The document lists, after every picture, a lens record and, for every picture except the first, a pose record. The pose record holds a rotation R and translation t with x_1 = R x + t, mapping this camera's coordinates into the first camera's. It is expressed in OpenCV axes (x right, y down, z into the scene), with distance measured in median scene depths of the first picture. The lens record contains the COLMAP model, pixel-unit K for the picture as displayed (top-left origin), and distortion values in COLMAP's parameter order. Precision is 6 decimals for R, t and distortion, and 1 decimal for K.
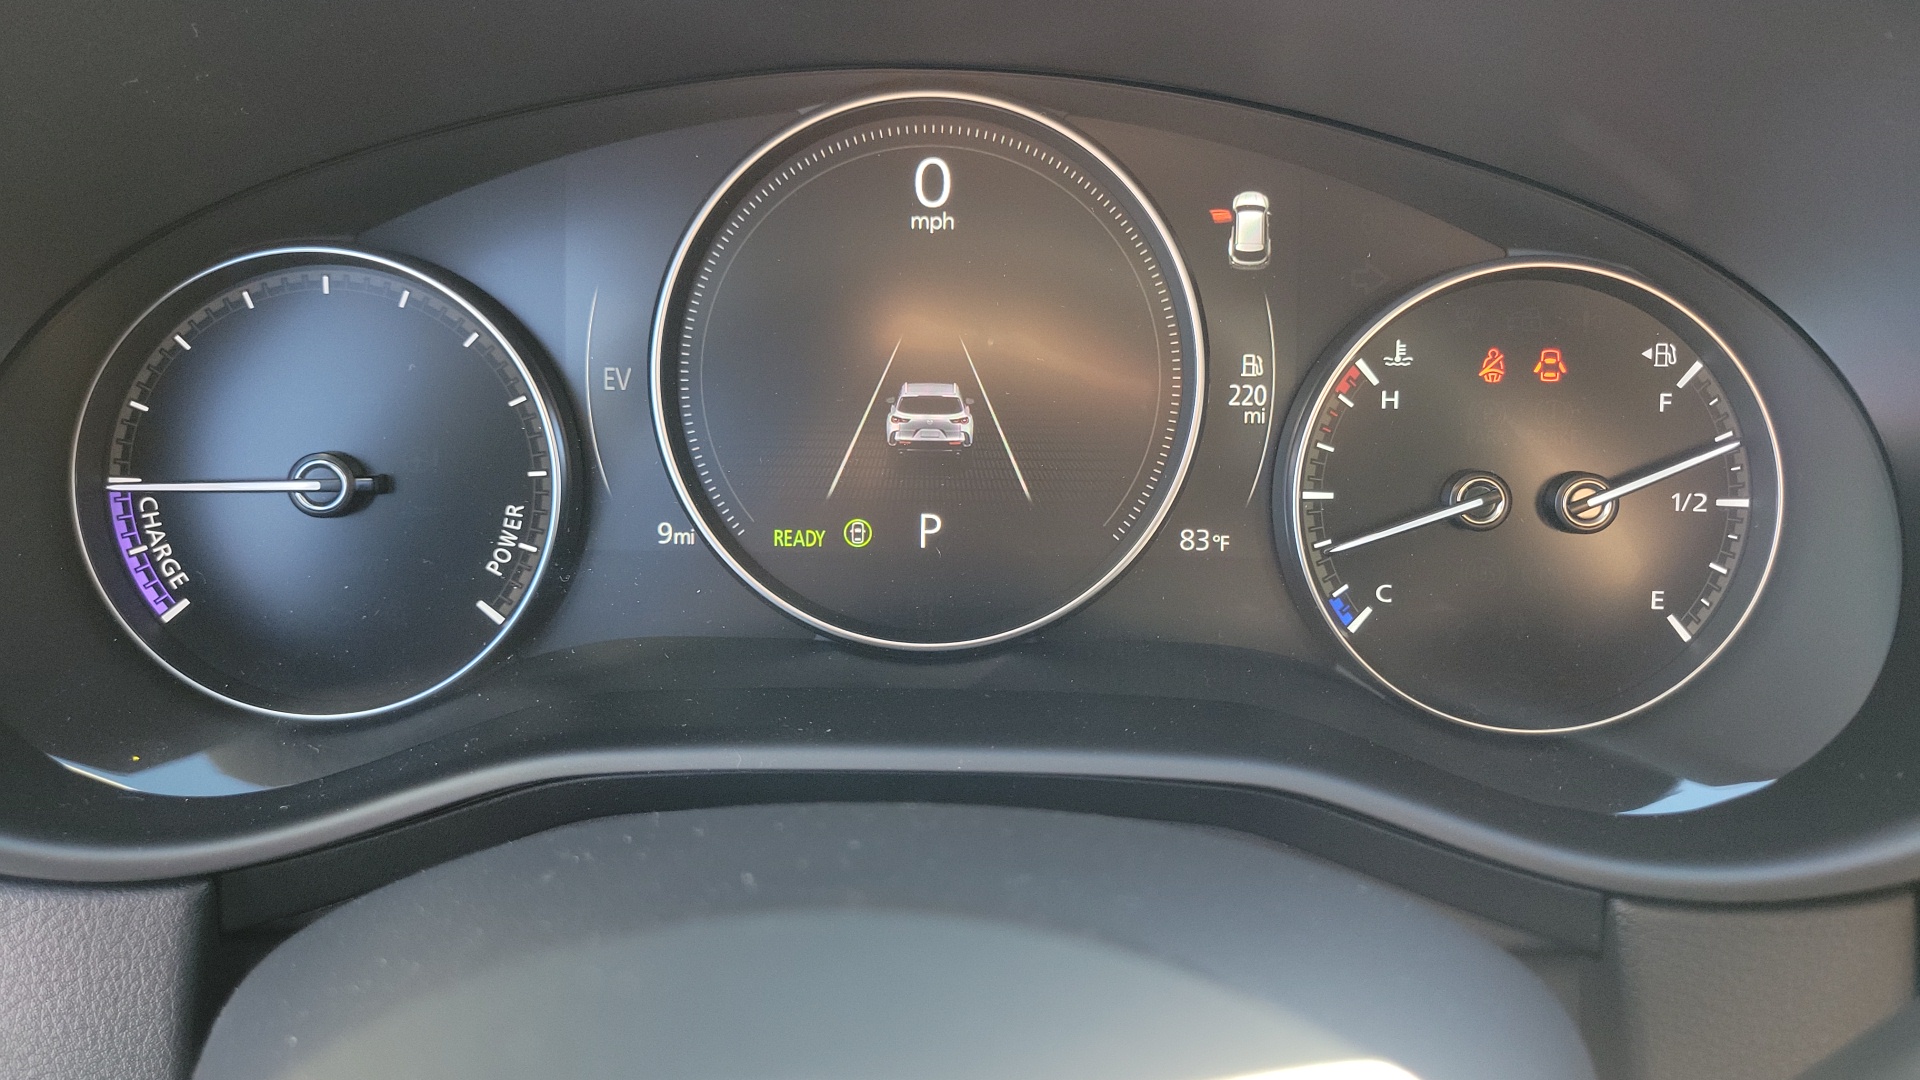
lens RADIAL K [[1465.8, 0, 1004.5], [0, 1465.8, 494.3], [0, 0, 1]] dist [0.034320, -0.027401]
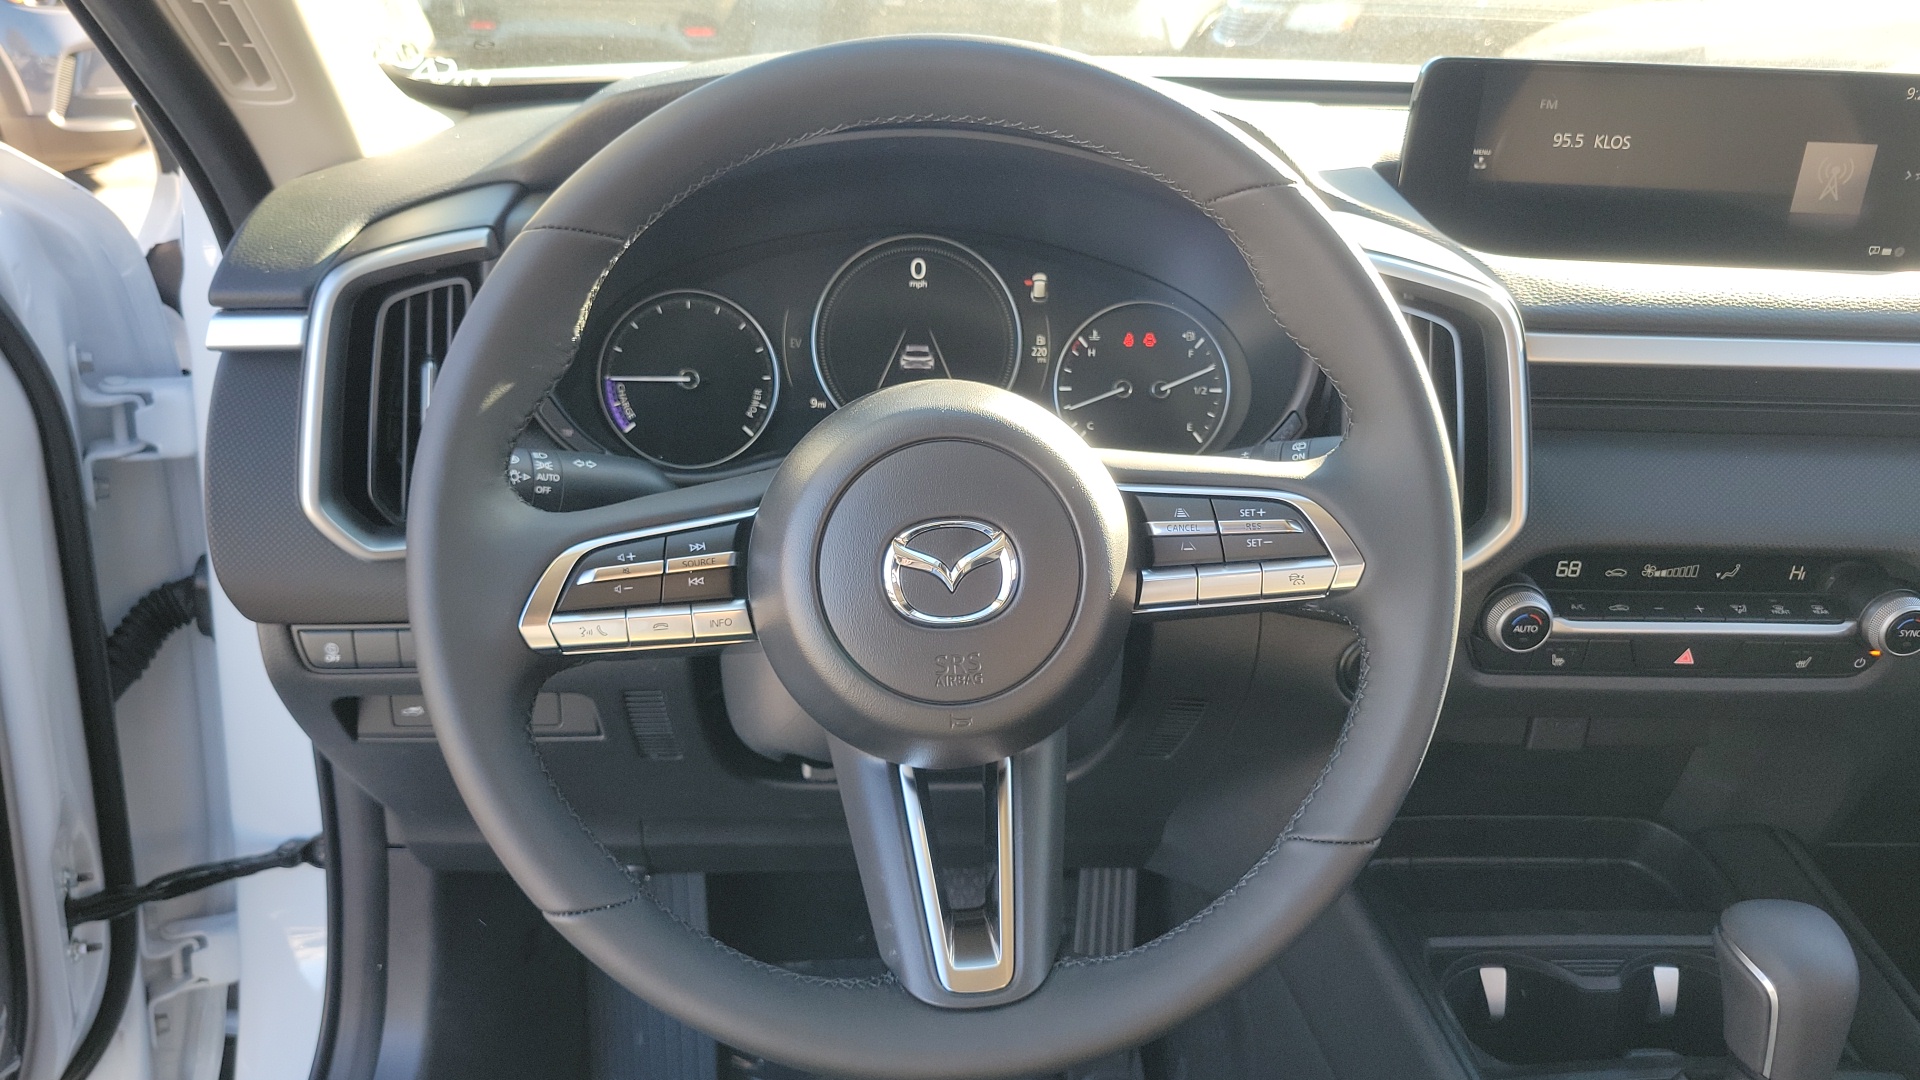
lens RADIAL K [[1465.8, 0, 951.9], [0, 1465.8, 537.4], [0, 0, 1]] dist [0.034320, -0.027401]
pose [[0.997209, 0.001163, 0.074653, -0.186074], [0.001853, 0.999185, -0.040316, 0.374282], [-0.074639, 0.040342, 0.996394, -1.602372]]
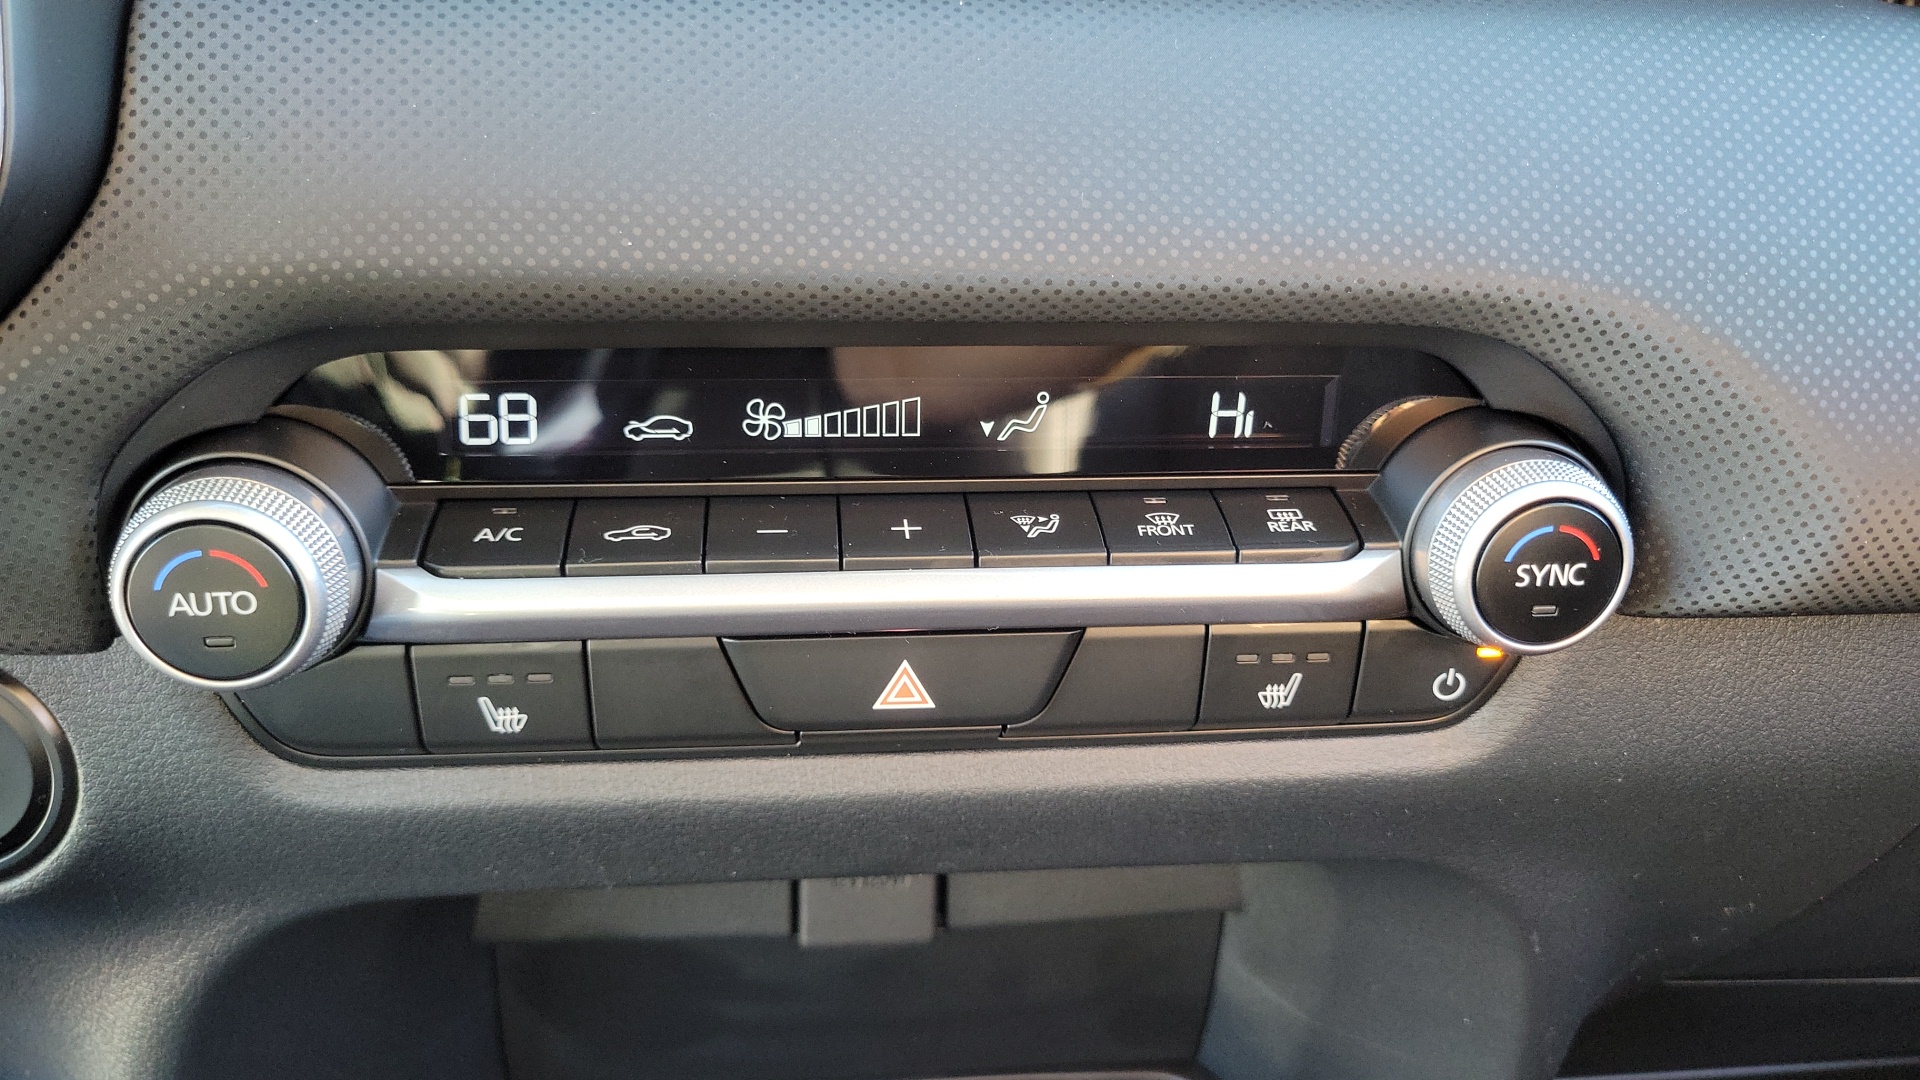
lens RADIAL K [[1465.8, 0, 964.6], [0, 1465.8, 527.4], [0, 0, 1]] dist [0.034320, -0.027401]
pose [[0.994270, -0.029419, 0.102765, 1.130618], [0.042050, 0.991516, -0.122995, 0.486447], [-0.098275, 0.126612, 0.987072, -0.071920]]
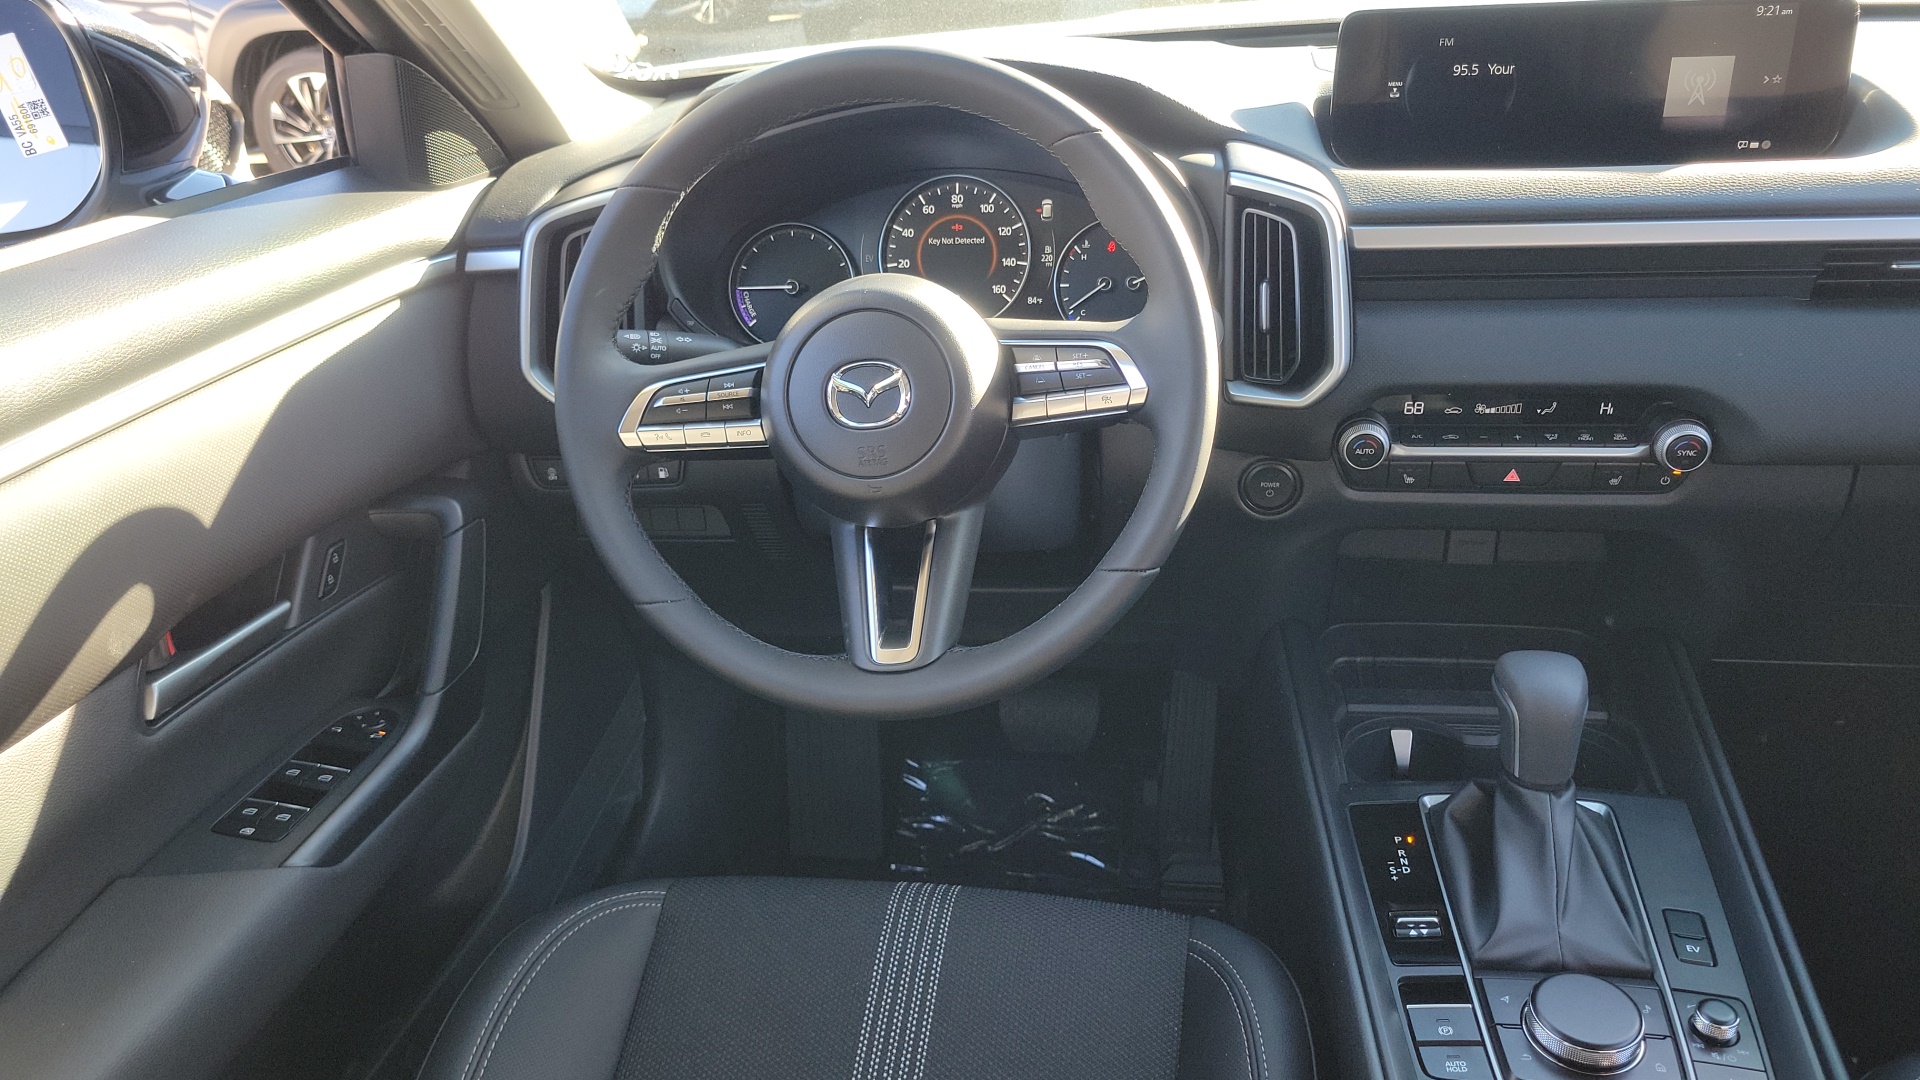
lens RADIAL K [[1465.8, 0, 953.2], [0, 1465.8, 552.6], [0, 0, 1]] dist [0.034320, -0.027401]
pose [[0.987701, 0.004423, -0.156292, 0.503413], [-0.002514, 0.999920, 0.012410, 0.598842], [0.156334, -0.011865, 0.987633, -2.523806]]
